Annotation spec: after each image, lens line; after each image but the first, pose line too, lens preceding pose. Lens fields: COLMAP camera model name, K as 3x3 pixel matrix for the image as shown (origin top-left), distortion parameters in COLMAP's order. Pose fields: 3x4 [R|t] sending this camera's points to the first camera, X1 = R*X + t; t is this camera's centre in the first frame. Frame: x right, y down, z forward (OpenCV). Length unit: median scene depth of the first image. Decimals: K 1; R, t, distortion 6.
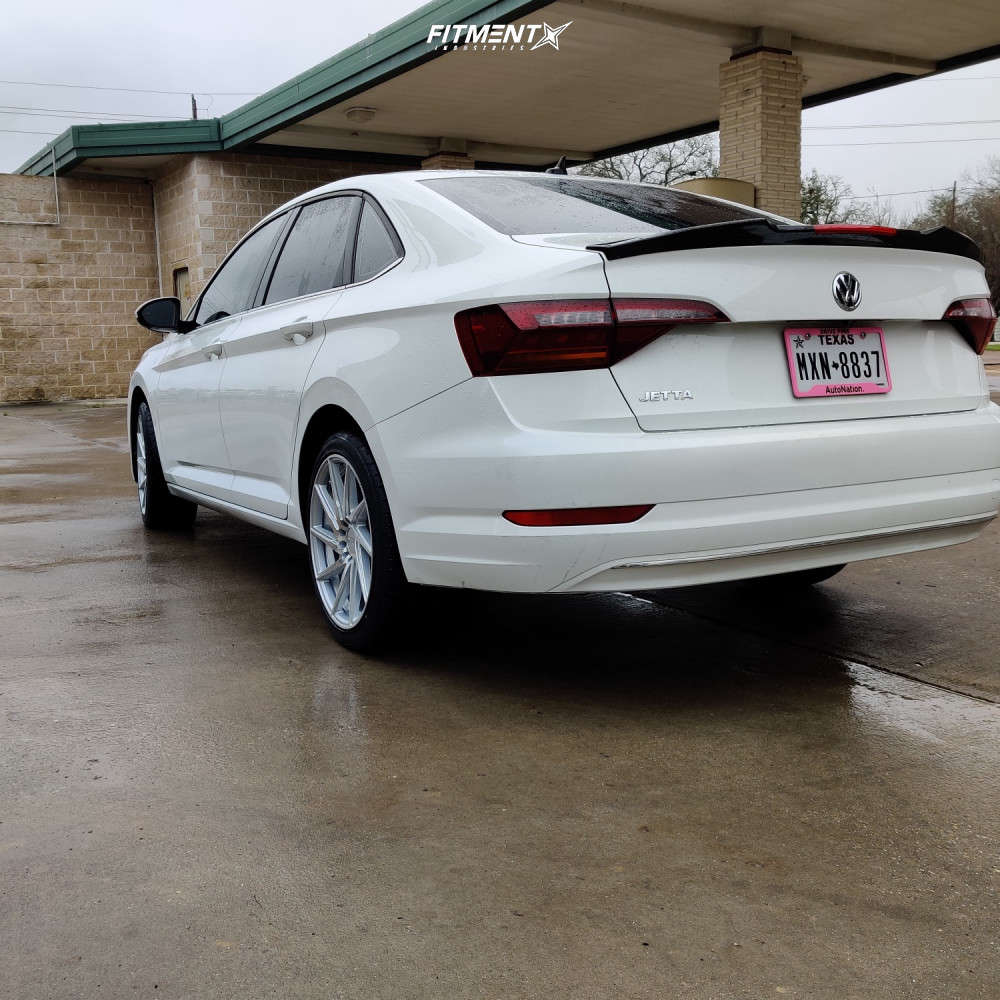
lens RADIAL K [[1157.7, 0, 499.9], [0, 1157.7, 498.9], [0, 0, 1]] dist [0.053729, 0.000000]
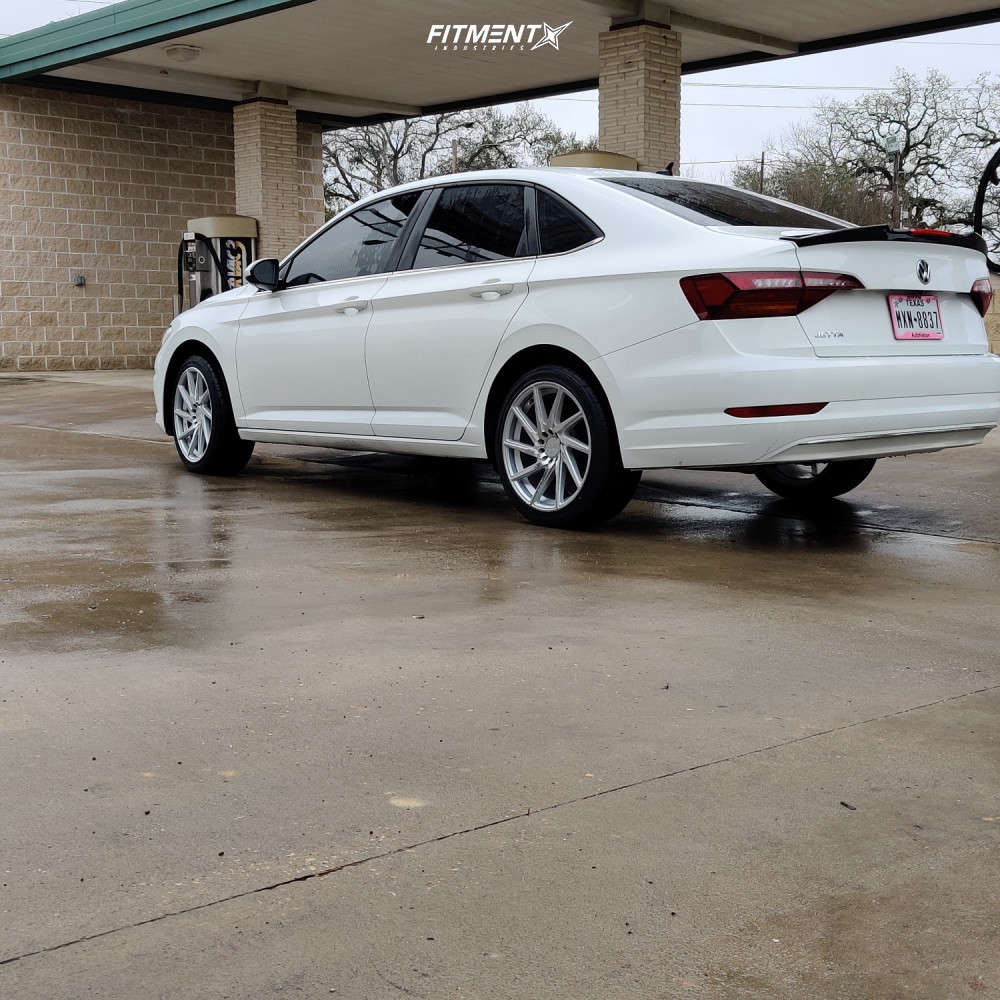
lens RADIAL K [[1568.5, 0, 500.1], [0, 1568.5, 501.1], [0, 0, 1]] dist [0.057560, 0.000000]
pose [[0.973447, -0.001740, 0.228907, -0.592935], [0.007890, 0.999632, -0.025955, 0.143163], [-0.228778, 0.027072, 0.973102, -0.730764]]
